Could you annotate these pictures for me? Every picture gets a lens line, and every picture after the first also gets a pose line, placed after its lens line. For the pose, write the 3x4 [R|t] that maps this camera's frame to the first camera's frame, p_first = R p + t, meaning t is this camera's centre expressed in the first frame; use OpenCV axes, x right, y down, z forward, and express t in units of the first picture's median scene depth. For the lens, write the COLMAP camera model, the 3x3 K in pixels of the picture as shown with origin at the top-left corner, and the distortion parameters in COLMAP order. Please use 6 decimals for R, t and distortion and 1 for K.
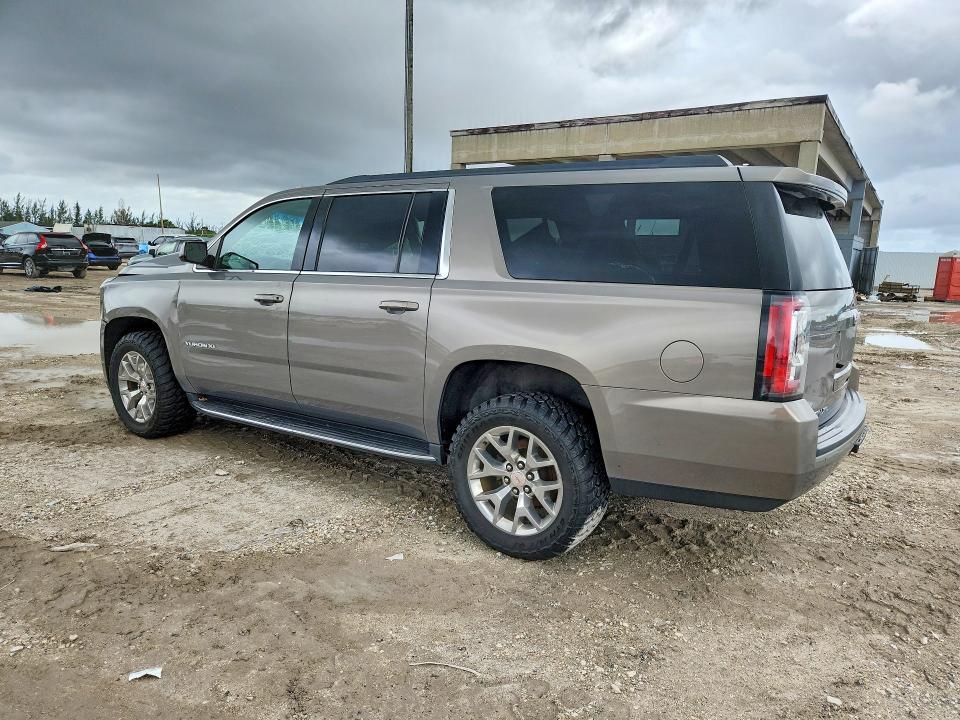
lens RADIAL K [[688.6, 0, 474.4], [0, 688.6, 360.5], [0, 0, 1]] dist [0.032073, -0.005012]
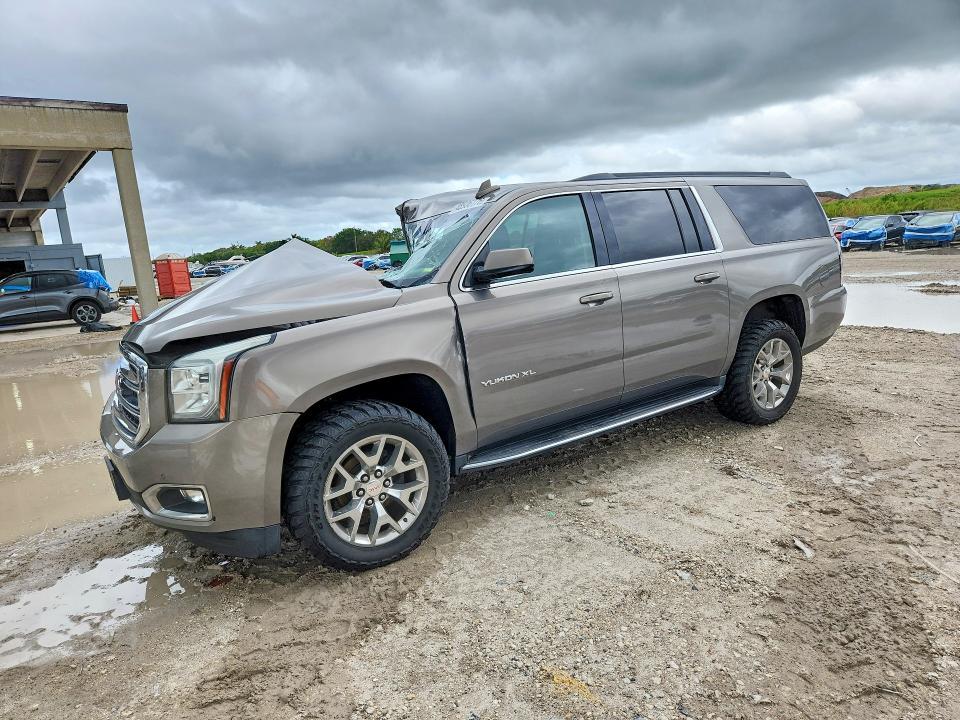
lens RADIAL K [[688.6, 0, 474.4], [0, 688.6, 360.5], [0, 0, 1]] dist [0.032073, -0.005012]
pose [[0.314610, -0.208762, 0.925980, -0.766108], [0.224430, 0.964216, 0.141130, -0.108986], [-0.922308, 0.163417, 0.350205, 0.510574]]
